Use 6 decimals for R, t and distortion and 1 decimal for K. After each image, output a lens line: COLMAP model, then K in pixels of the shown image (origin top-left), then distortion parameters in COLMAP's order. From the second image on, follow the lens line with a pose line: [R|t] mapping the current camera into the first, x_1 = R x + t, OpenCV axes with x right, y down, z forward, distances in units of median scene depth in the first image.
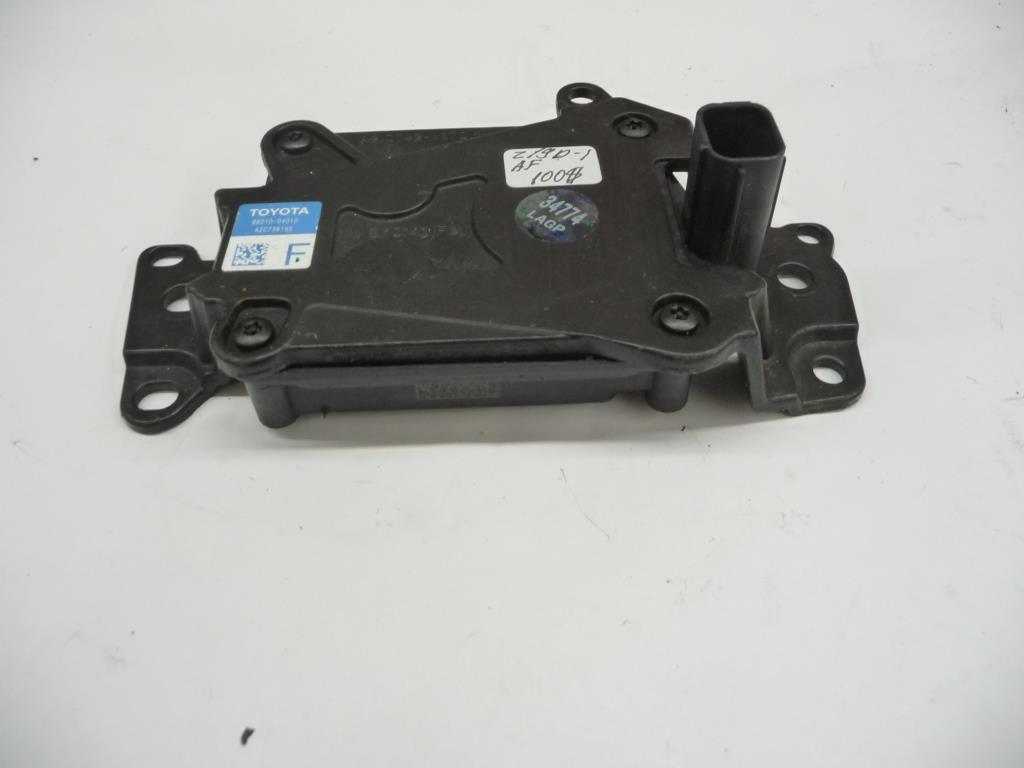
lens RADIAL K [[885.8, 0, 510.3], [0, 885.8, 376.0], [0, 0, 1]] dist [-0.040084, 0.001413]
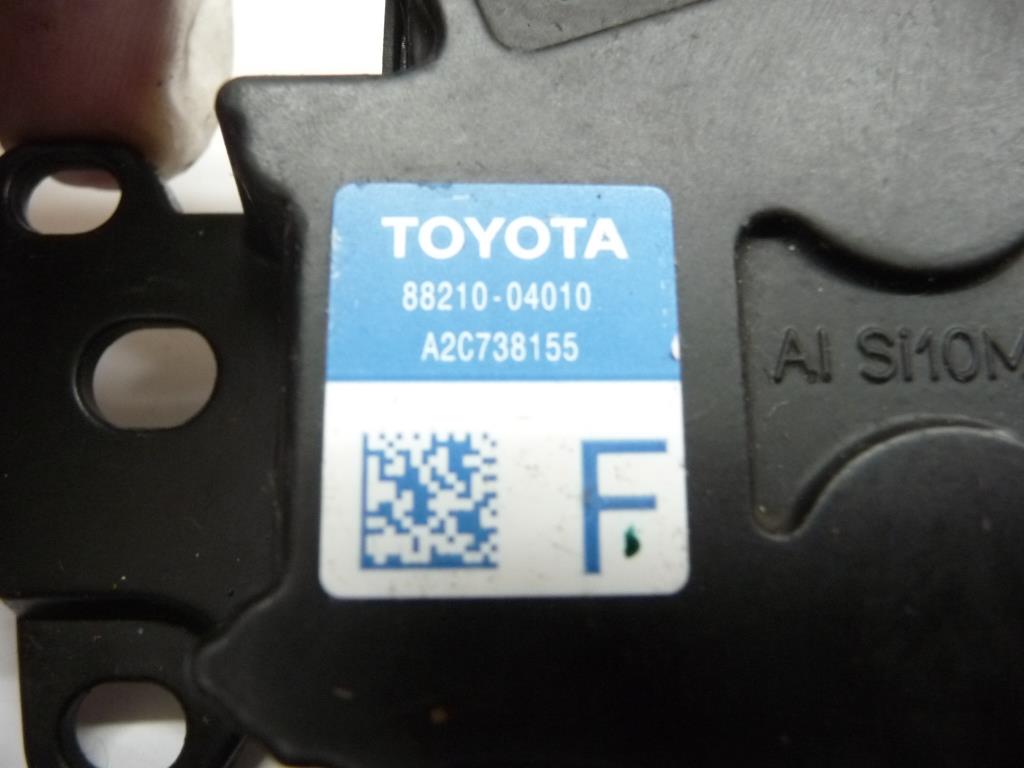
lens RADIAL K [[885.8, 0, 514.0], [0, 885.8, 383.9], [0, 0, 1]] dist [-0.040084, 0.001413]
pose [[0.998495, 0.023717, 0.049450, -0.277345], [-0.045109, 0.867981, 0.494544, -0.279338], [-0.031192, -0.496031, 0.867745, 0.786149]]
